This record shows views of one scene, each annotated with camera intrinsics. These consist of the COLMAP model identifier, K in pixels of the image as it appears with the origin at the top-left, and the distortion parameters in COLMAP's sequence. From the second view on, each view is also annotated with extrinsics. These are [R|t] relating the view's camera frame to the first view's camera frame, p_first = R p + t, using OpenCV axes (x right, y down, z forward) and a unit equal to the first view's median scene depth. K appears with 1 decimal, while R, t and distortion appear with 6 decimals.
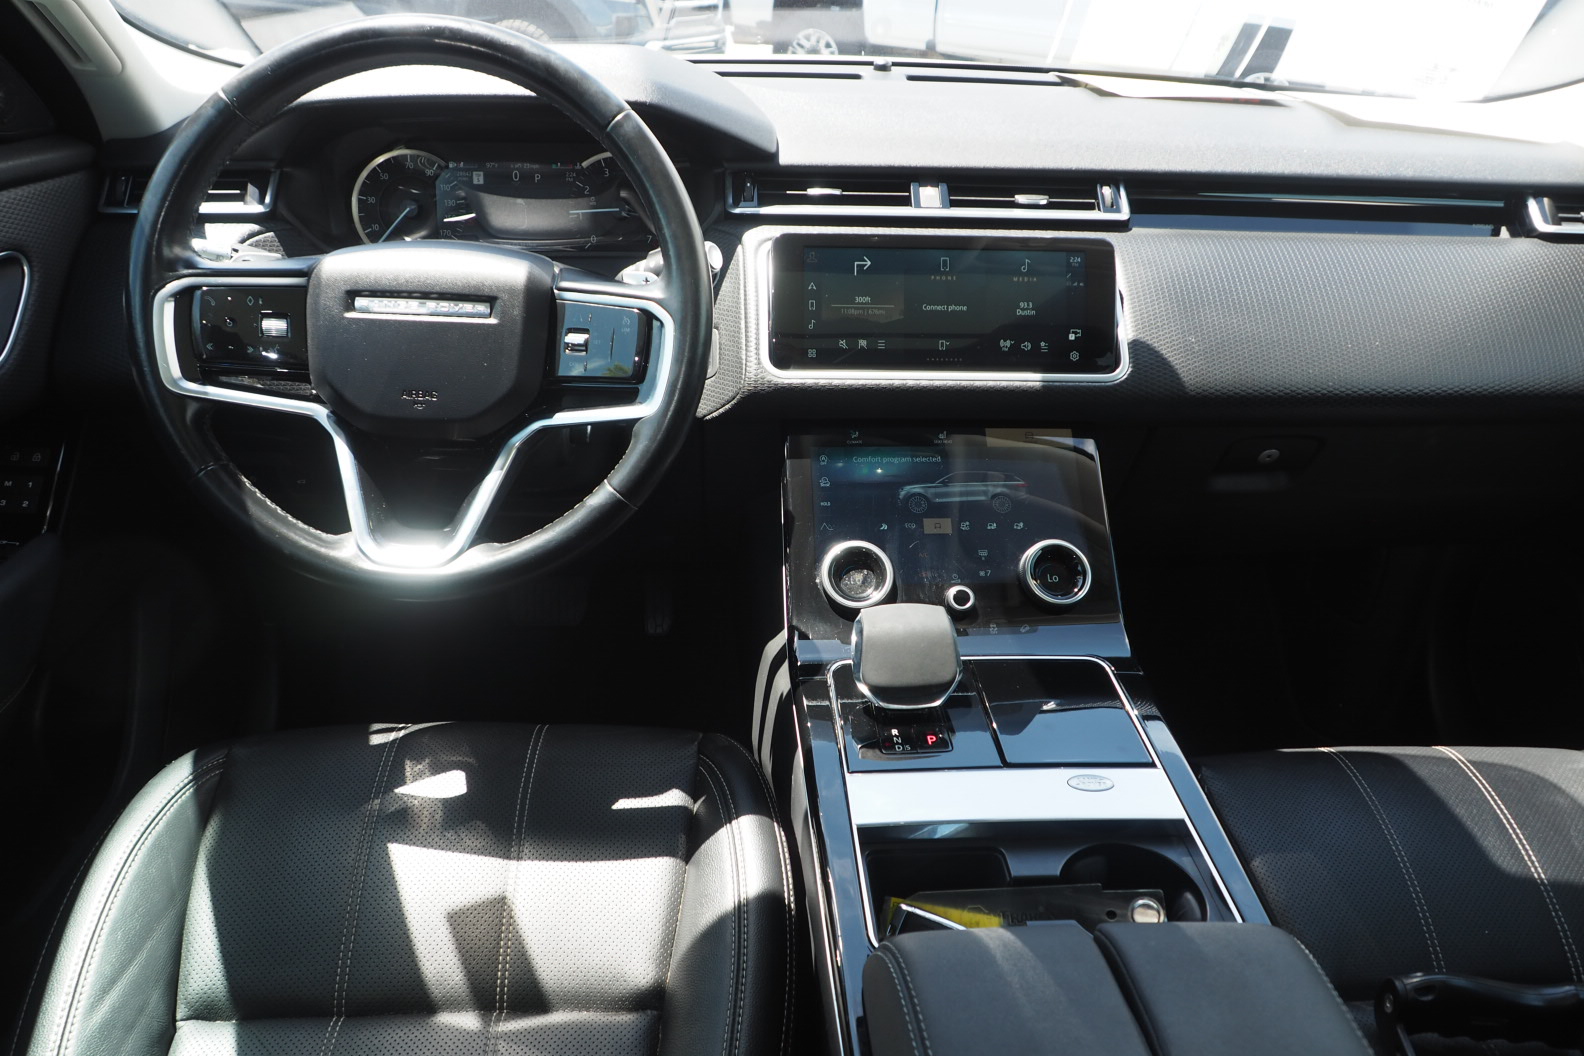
lens RADIAL K [[1146.1, 0, 792.0], [0, 1146.1, 528.0], [0, 0, 1]] dist [-0.010527, -0.002770]
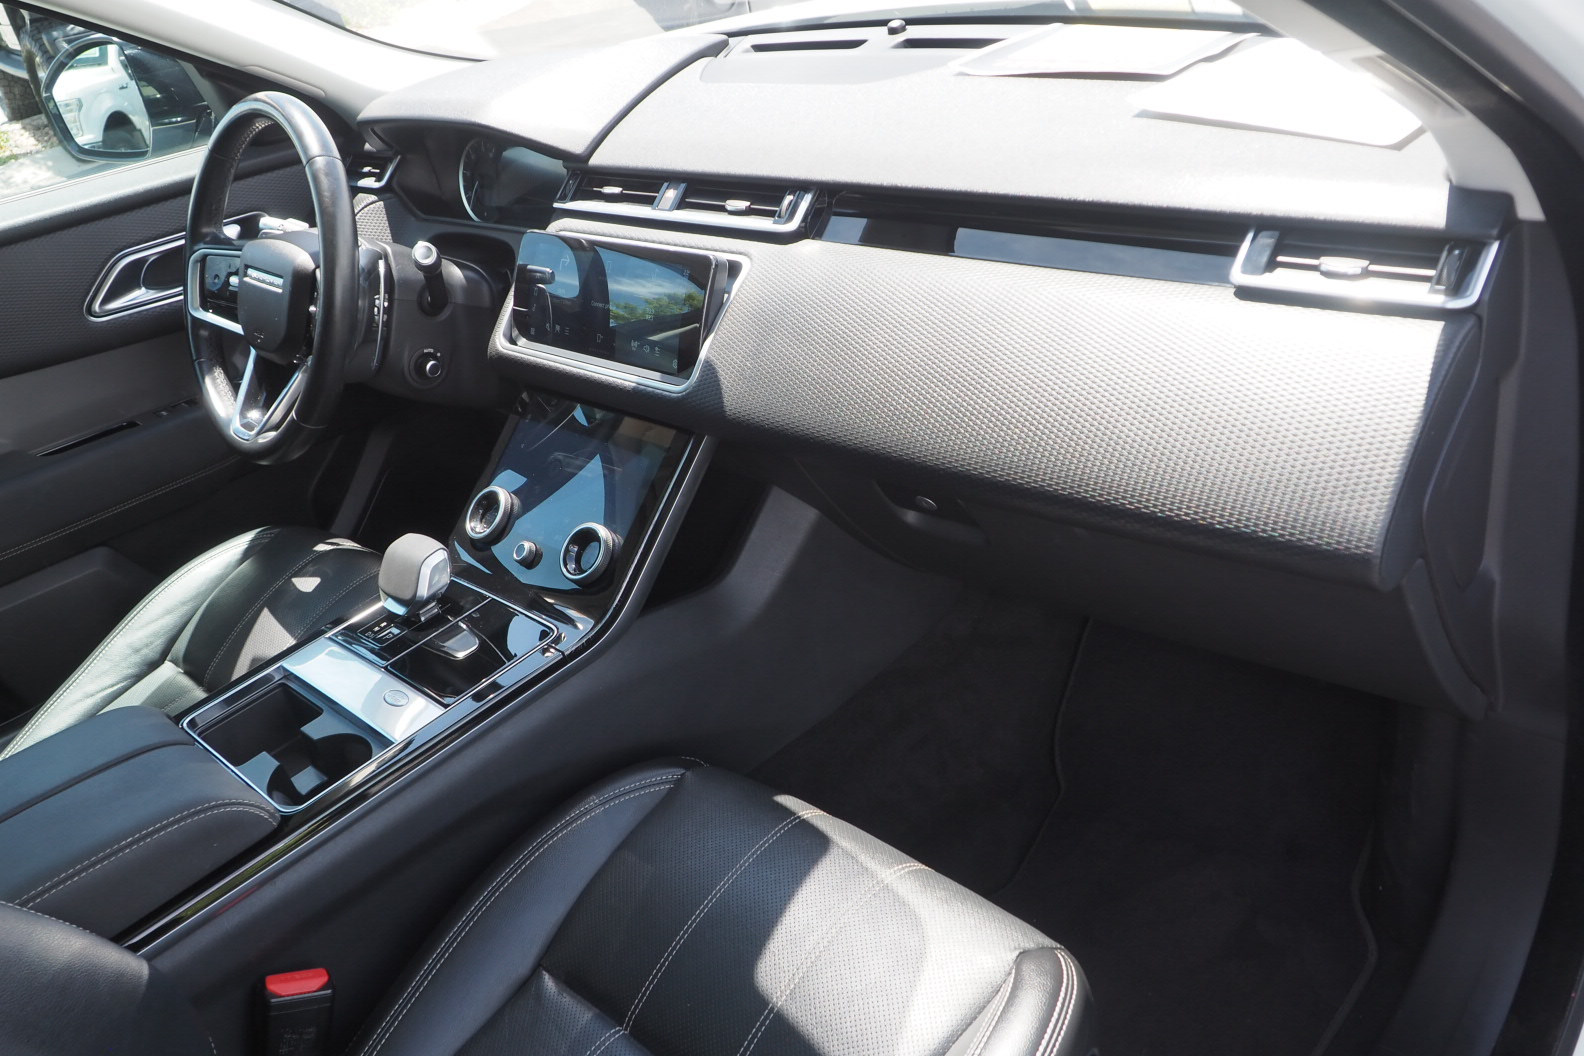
lens RADIAL K [[1319.6, 0, 792.0], [0, 1319.6, 528.0], [0, 0, 1]] dist [-0.005183, -0.007203]
pose [[0.647266, 0.234562, -0.725277, 1.257965], [-0.160111, 0.972088, 0.171493, -0.232848], [0.745259, 0.005123, 0.666756, 0.269440]]
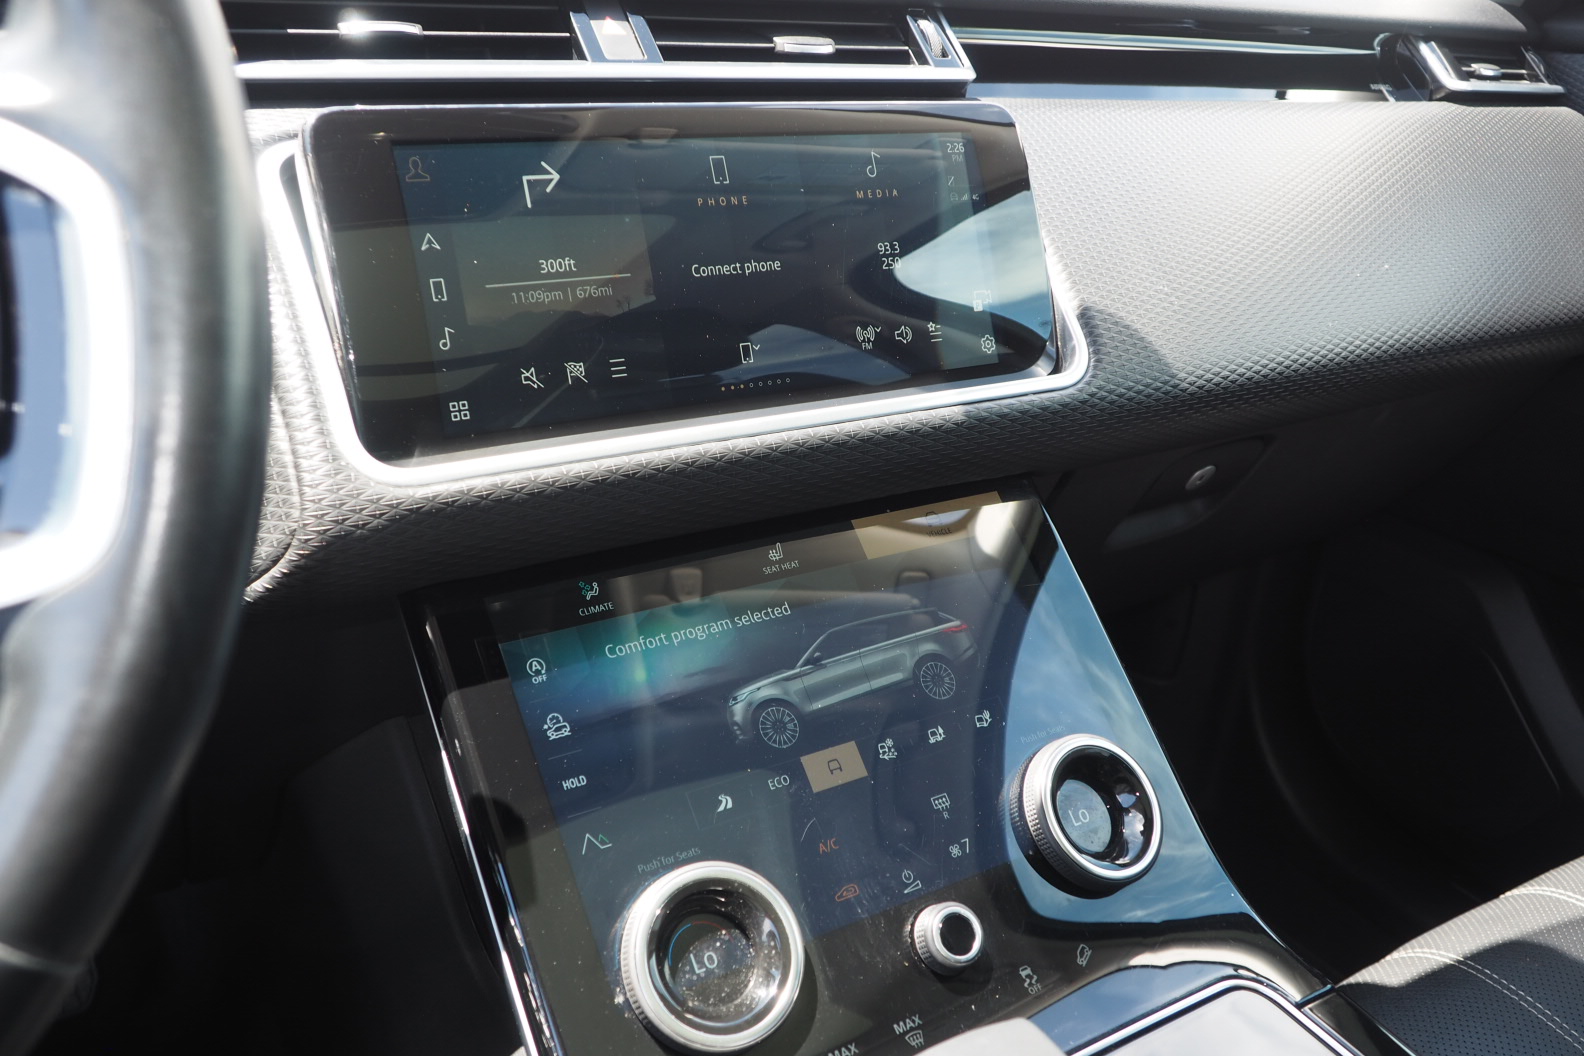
lens RADIAL K [[1319.6, 0, 792.0], [0, 1319.6, 528.0], [0, 0, 1]] dist [-0.005183, -0.007203]
pose [[0.884870, -0.173465, 0.432336, -0.083962], [0.188610, 0.982020, 0.007980, -0.094746], [-0.425947, 0.074482, 0.901677, 0.544045]]
